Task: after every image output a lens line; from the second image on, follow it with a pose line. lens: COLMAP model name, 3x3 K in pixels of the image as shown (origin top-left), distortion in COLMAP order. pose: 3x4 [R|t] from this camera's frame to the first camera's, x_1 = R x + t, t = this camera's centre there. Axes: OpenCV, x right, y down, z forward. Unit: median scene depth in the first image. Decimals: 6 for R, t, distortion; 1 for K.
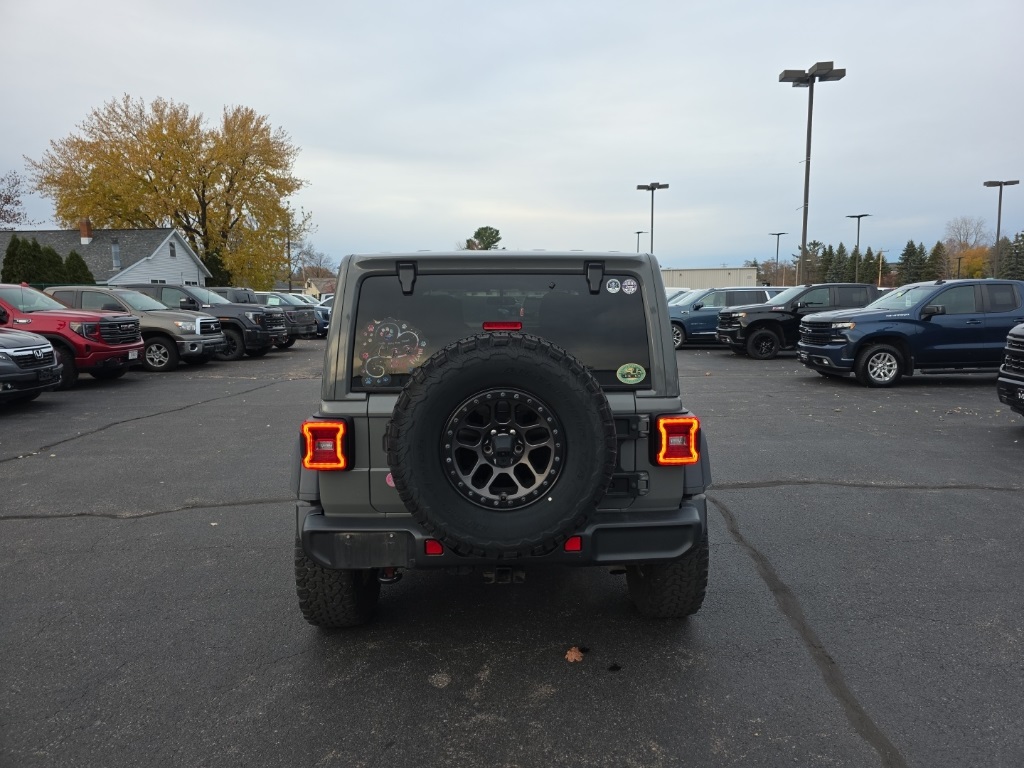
lens RADIAL K [[687.9, 0, 522.0], [0, 687.9, 384.7], [0, 0, 1]] dist [0.064520, -0.058568]
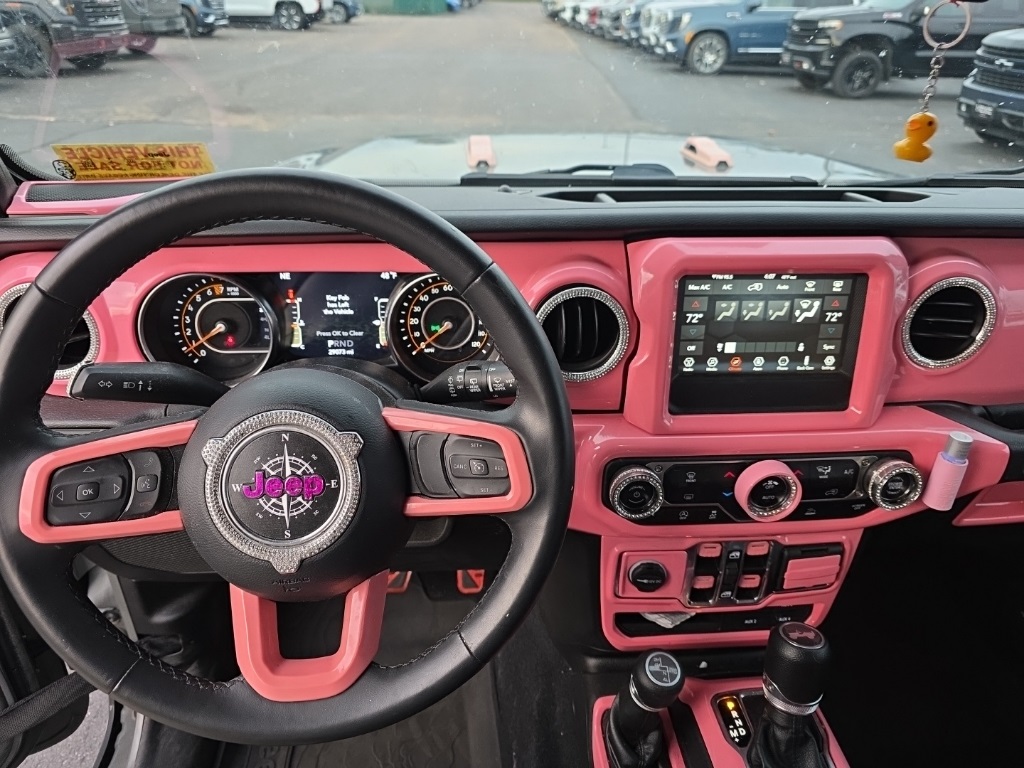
lens RADIAL K [[699.8, 0, 514.5], [0, 699.8, 384.5], [0, 0, 1]] dist [0.059988, -0.067122]
pose [[0.997923, 0.001741, 0.064395, -0.032997], [-0.025971, 0.925673, 0.377433, -0.039085], [-0.058952, -0.378321, 0.923795, 0.343469]]
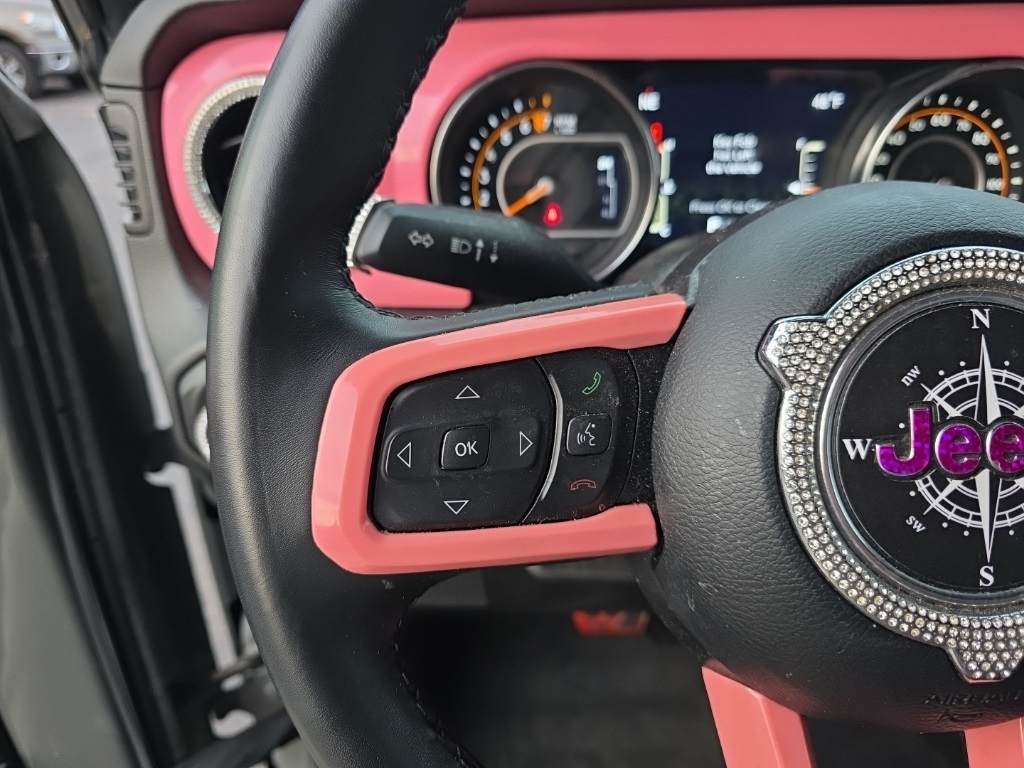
lens RADIAL K [[716.2, 0, 523.2], [0, 716.2, 373.0], [0, 0, 1]] dist [0.044263, -0.077038]
pose [[0.999609, 0.020773, -0.018696, -0.049316], [-0.012805, 0.935040, 0.354311, -0.027657], [0.024842, -0.353933, 0.934941, 0.361074]]
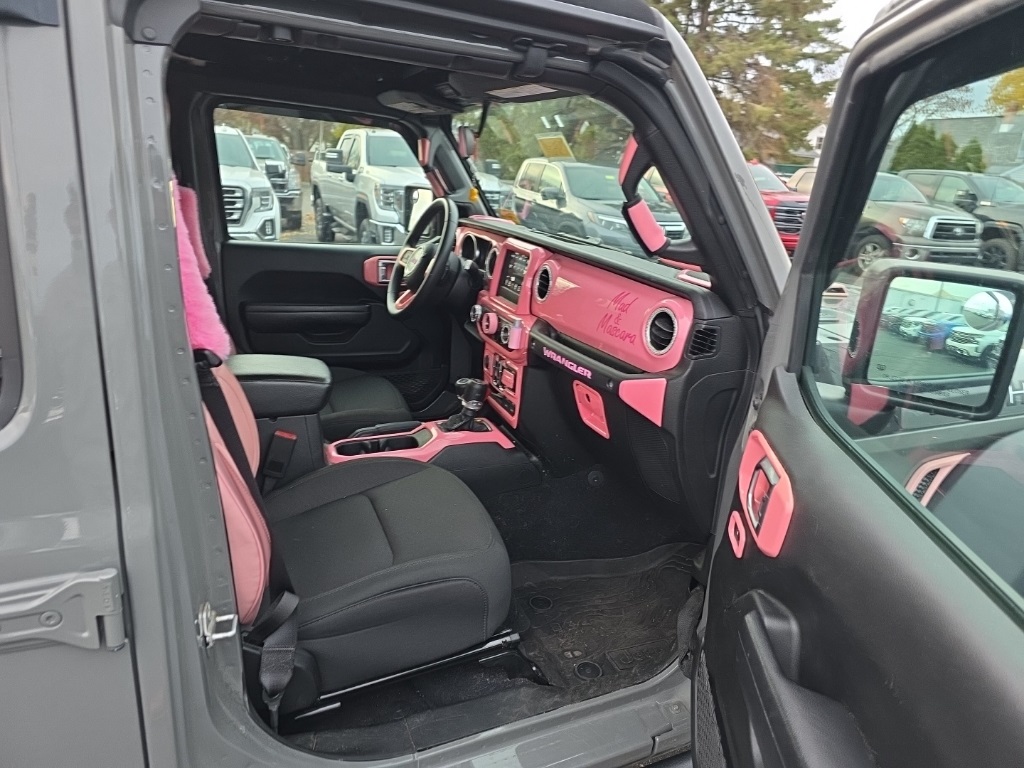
lens RADIAL K [[684.2, 0, 528.5], [0, 684.2, 384.4], [0, 0, 1]] dist [0.076753, -0.071293]
pose [[0.366108, 0.312574, -0.876506, 0.101303], [-0.188600, 0.947276, 0.259035, -0.039543], [0.911260, 0.070474, 0.405757, 0.337686]]
